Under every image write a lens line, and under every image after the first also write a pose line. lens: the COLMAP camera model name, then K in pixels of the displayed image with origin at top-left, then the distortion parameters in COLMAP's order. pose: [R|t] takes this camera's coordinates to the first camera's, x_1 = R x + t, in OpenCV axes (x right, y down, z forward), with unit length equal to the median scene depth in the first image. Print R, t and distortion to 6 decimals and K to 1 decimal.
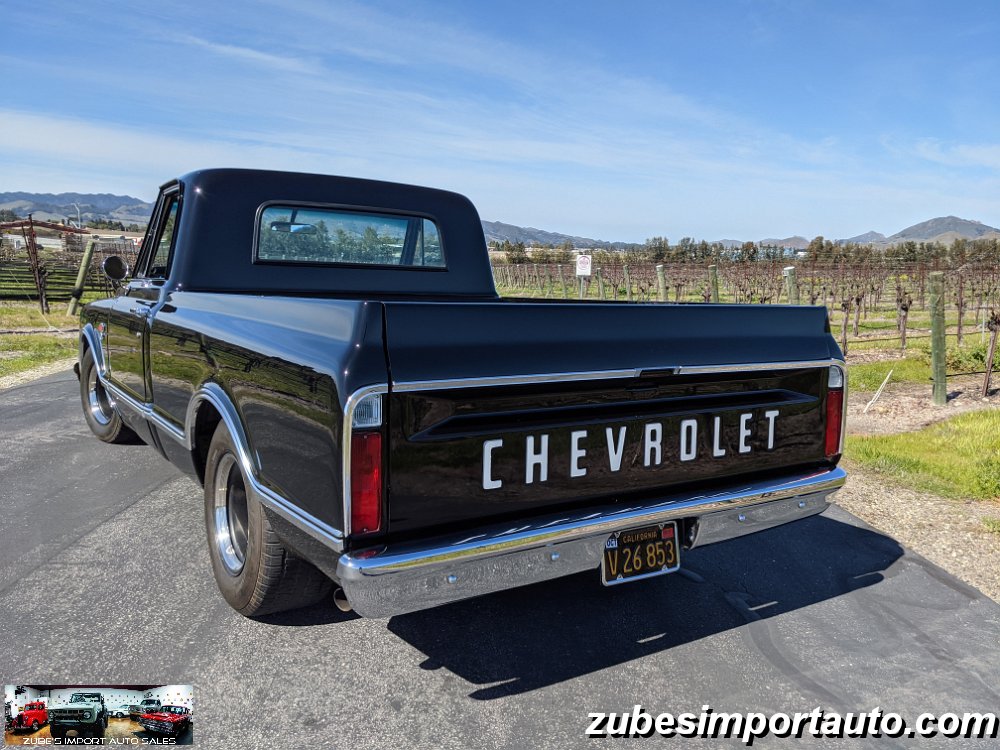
lens RADIAL K [[791.8, 0, 500.0], [0, 791.8, 375.0], [0, 0, 1]] dist [0.133142, -0.262341]
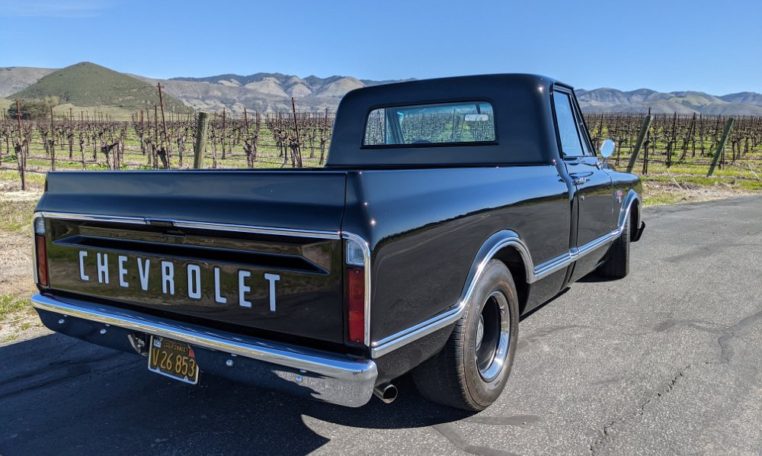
lens RADIAL K [[616.6, 0, 378.8], [0, 616.6, 243.8], [0, 0, 1]] dist [0.003977, 0.000636]
pose [[0.382066, 0.090694, -0.919674, 1.238771], [-0.086863, 0.994291, 0.061966, -0.060703], [0.920044, 0.056210, 0.387763, 0.912378]]
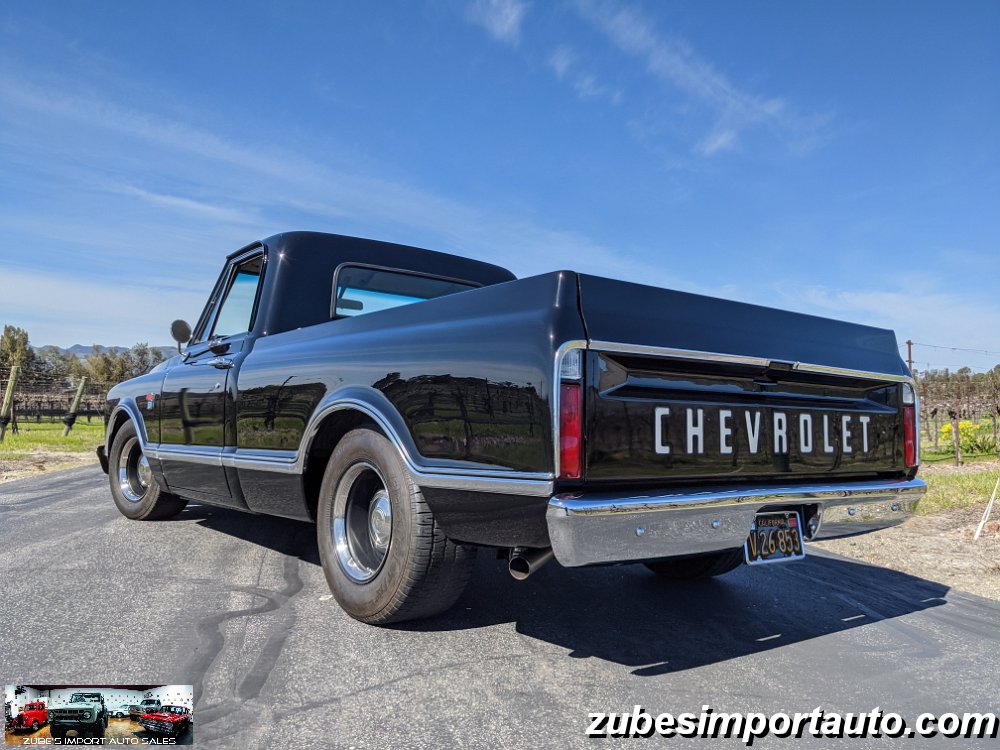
lens RADIAL K [[812.0, 0, 497.5], [0, 812.0, 381.1], [0, 0, 1]] dist [0.047376, -0.093514]
pose [[0.996865, -0.004935, 0.078964, -0.272945], [0.018457, 0.985020, -0.171452, 0.198443], [-0.076935, 0.172372, 0.982023, -0.066086]]
